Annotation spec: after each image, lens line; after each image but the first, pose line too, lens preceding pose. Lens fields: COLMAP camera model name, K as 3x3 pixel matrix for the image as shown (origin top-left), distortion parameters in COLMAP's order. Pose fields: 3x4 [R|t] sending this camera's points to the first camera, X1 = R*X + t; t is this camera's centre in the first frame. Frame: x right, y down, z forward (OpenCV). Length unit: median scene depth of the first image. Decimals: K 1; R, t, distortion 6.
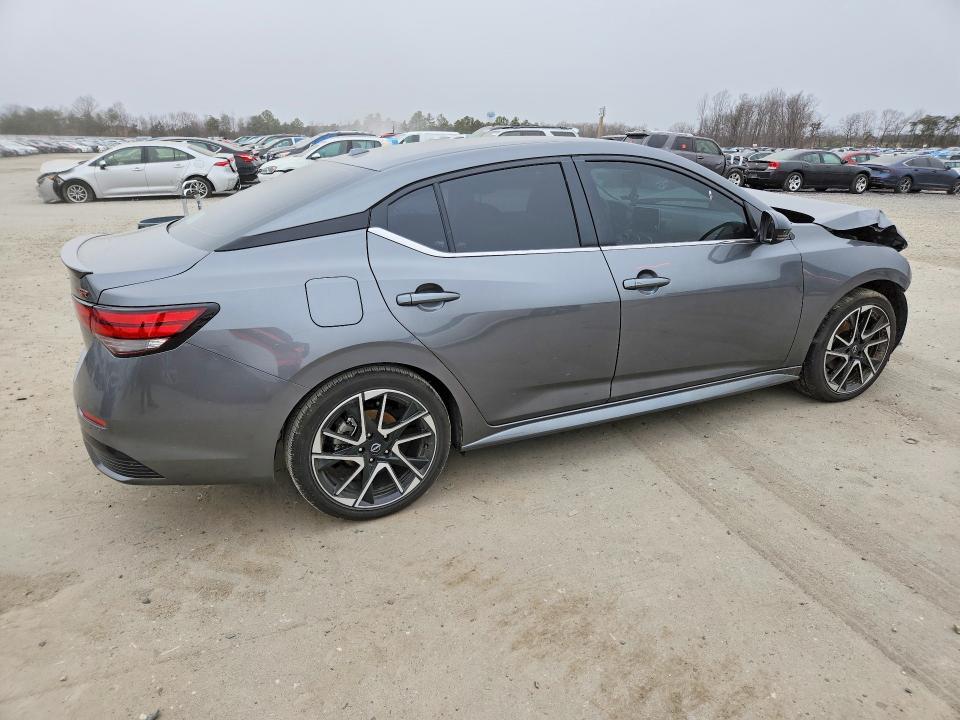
lens RADIAL K [[695.0, 0, 480.7], [0, 695.0, 357.5], [0, 0, 1]] dist [0.048541, -0.034528]
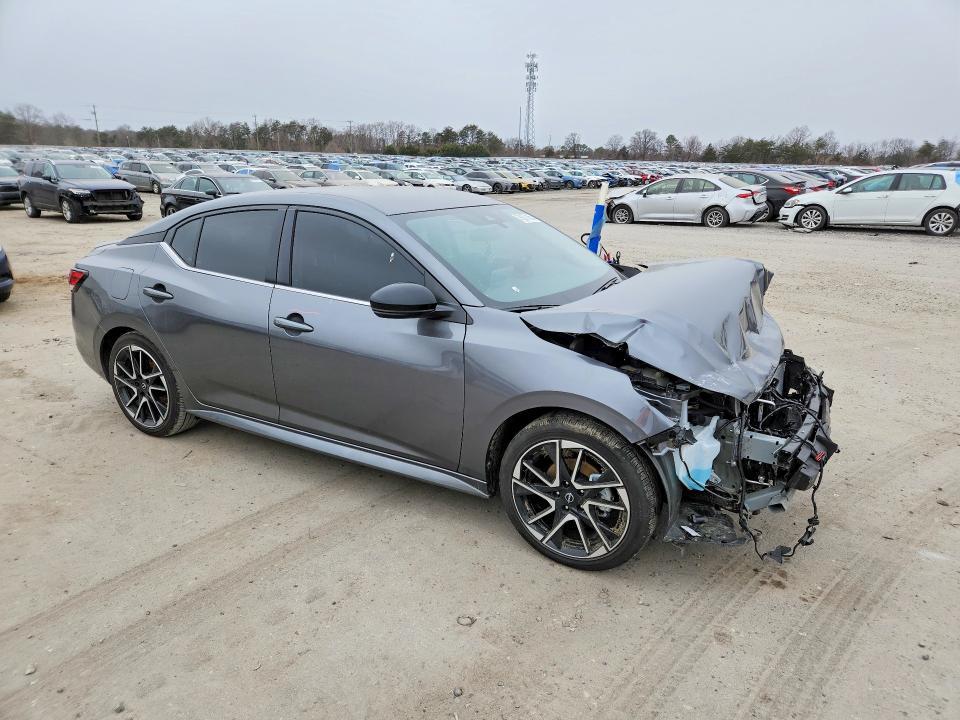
lens RADIAL K [[695.0, 0, 476.4], [0, 695.0, 362.3], [0, 0, 1]] dist [0.048541, -0.034528]
pose [[0.531312, 0.239578, -0.812595, 1.471916], [-0.261059, 0.958804, 0.111992, -0.284075], [0.805950, 0.152633, 0.571968, 0.719358]]
